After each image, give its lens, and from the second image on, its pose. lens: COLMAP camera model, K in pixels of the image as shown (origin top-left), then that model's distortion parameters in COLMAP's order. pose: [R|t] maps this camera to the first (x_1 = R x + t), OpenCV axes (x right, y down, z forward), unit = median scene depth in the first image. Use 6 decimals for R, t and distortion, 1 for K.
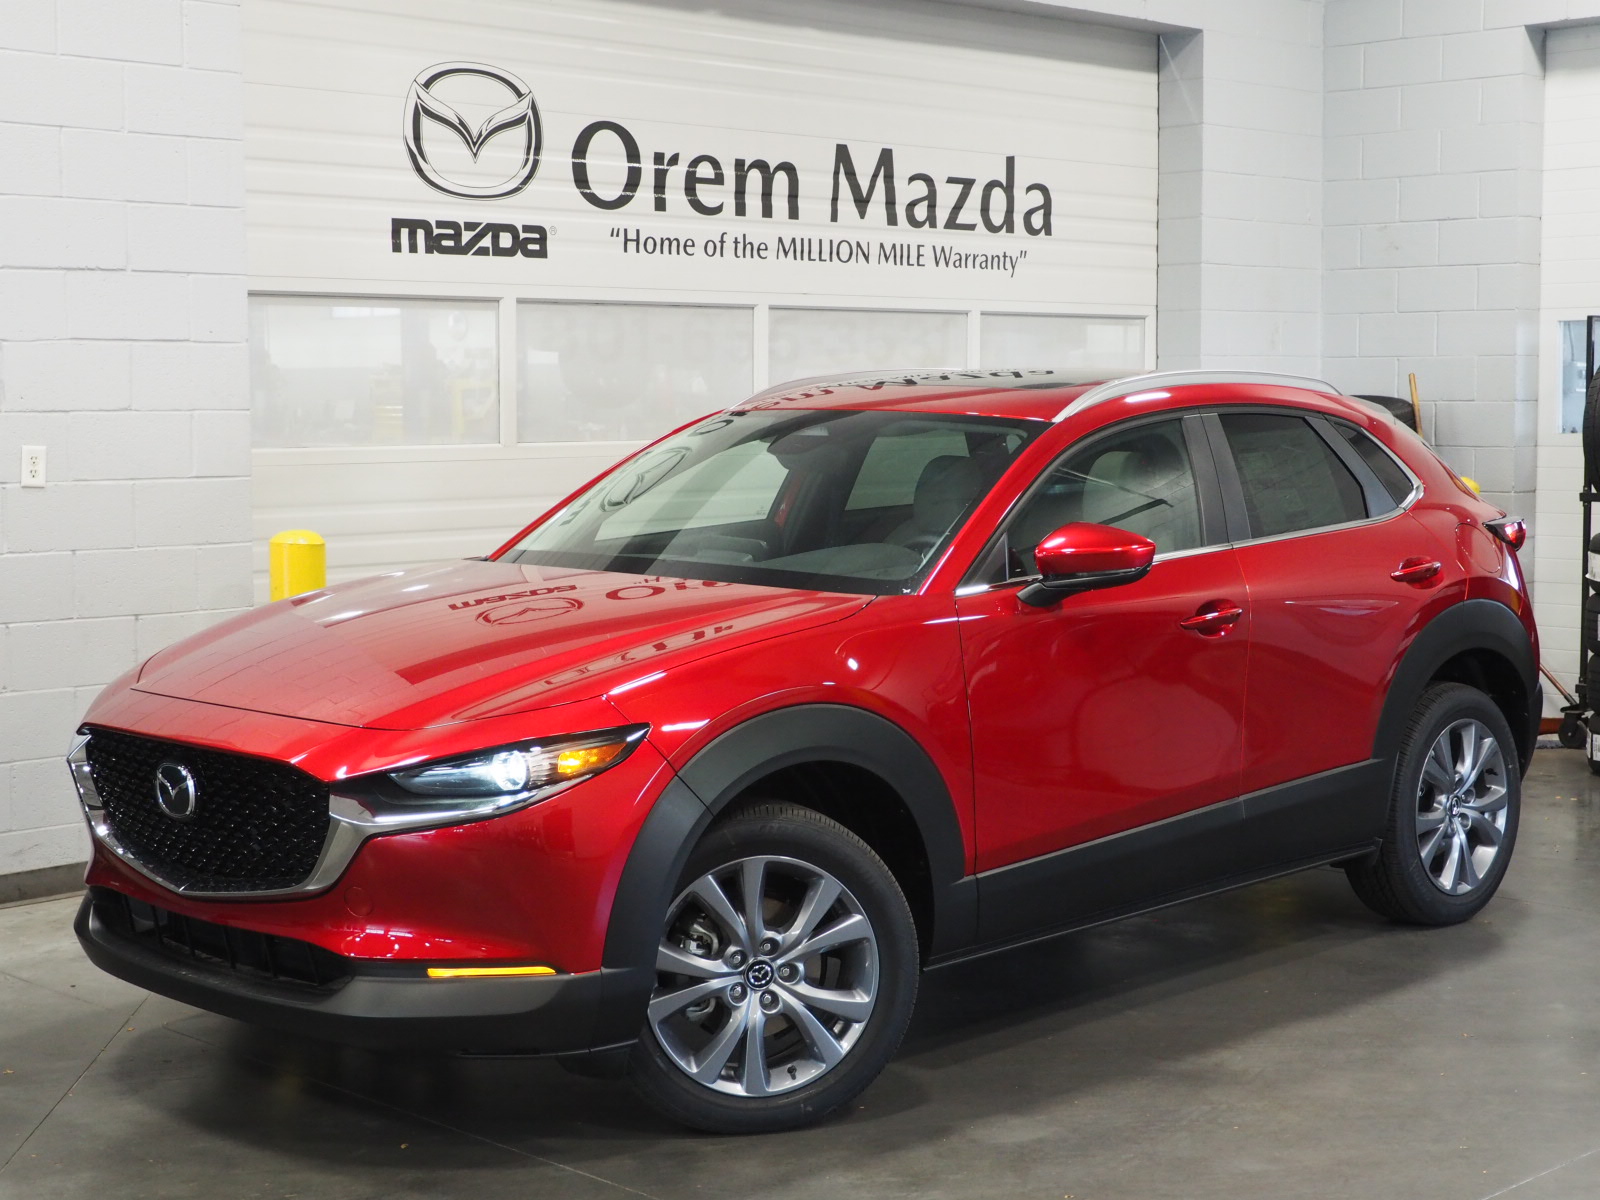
lens RADIAL K [[1933.7, 0, 799.8], [0, 1933.7, 604.6], [0, 0, 1]] dist [-0.042575, 0.000000]
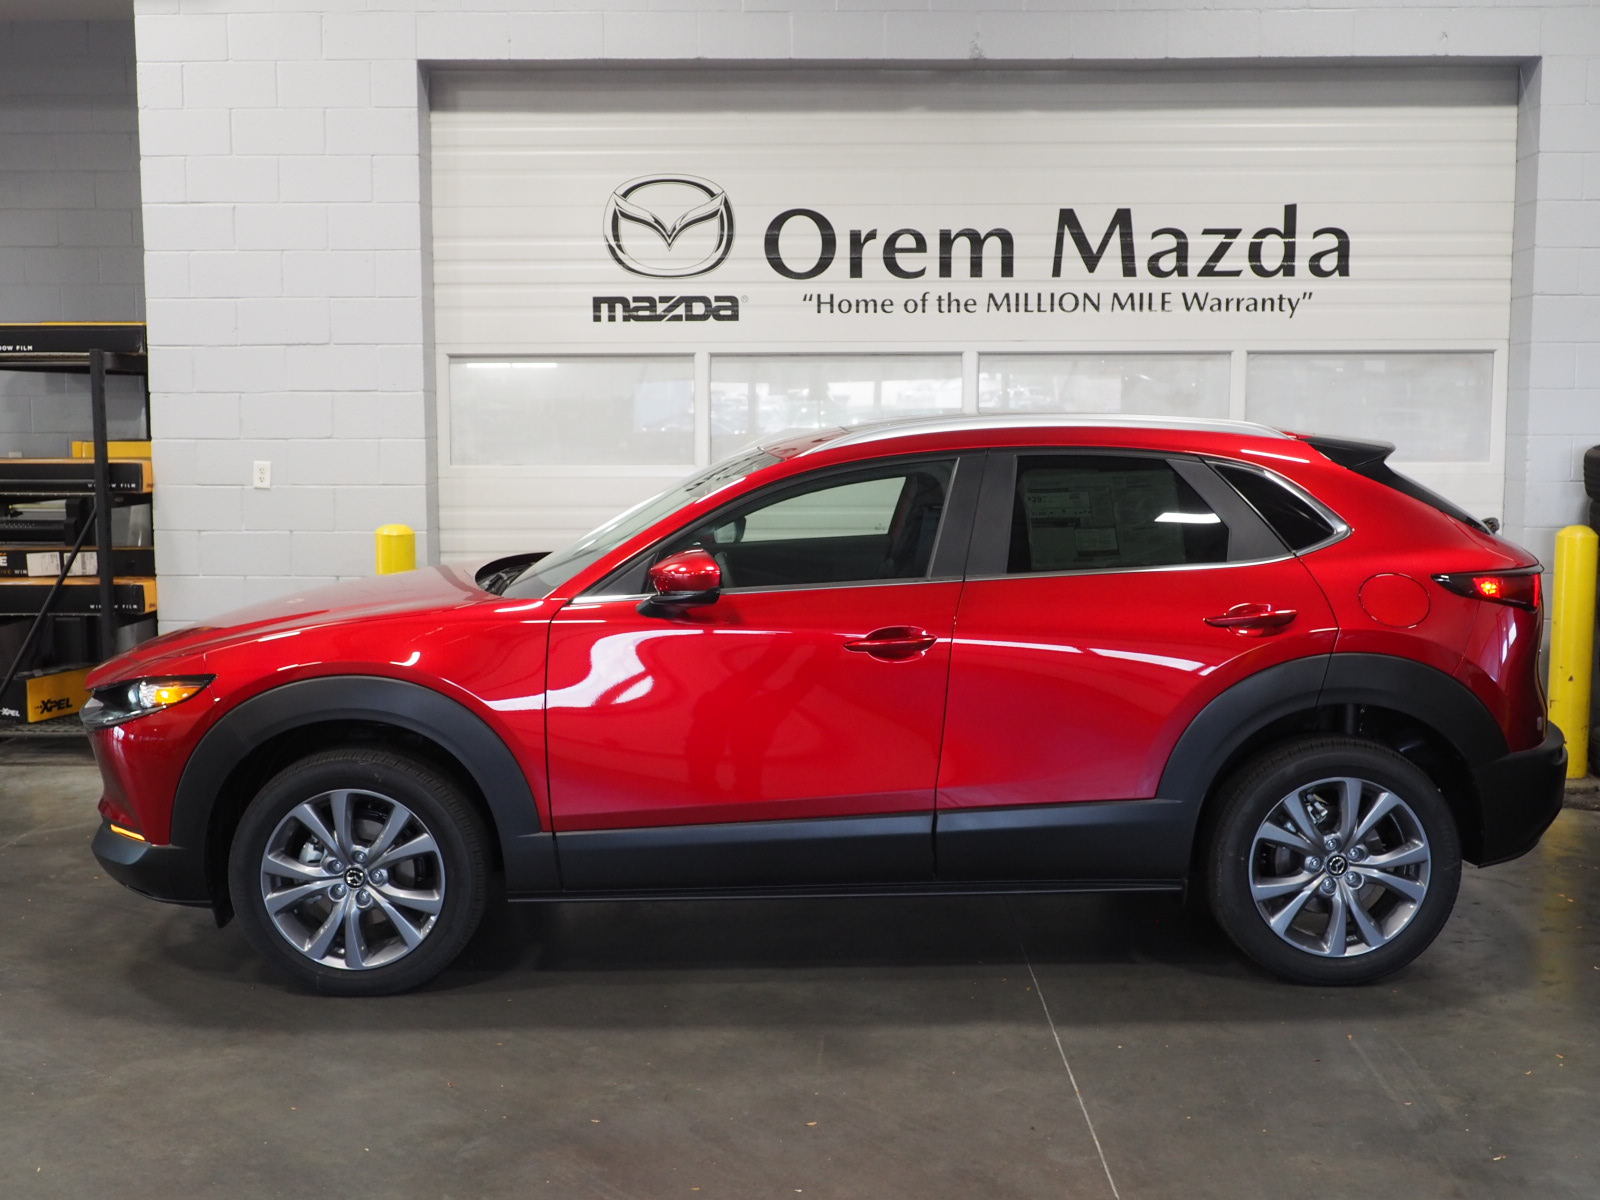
lens RADIAL K [[1498.4, 0, 800.4], [0, 1498.4, 592.8], [0, 0, 1]] dist [-0.033920, 0.000000]
pose [[0.799918, 0.057336, -0.597364, 0.478367], [-0.062580, 0.997968, 0.011987, -0.014119], [0.596838, 0.027794, 0.801881, 0.225432]]
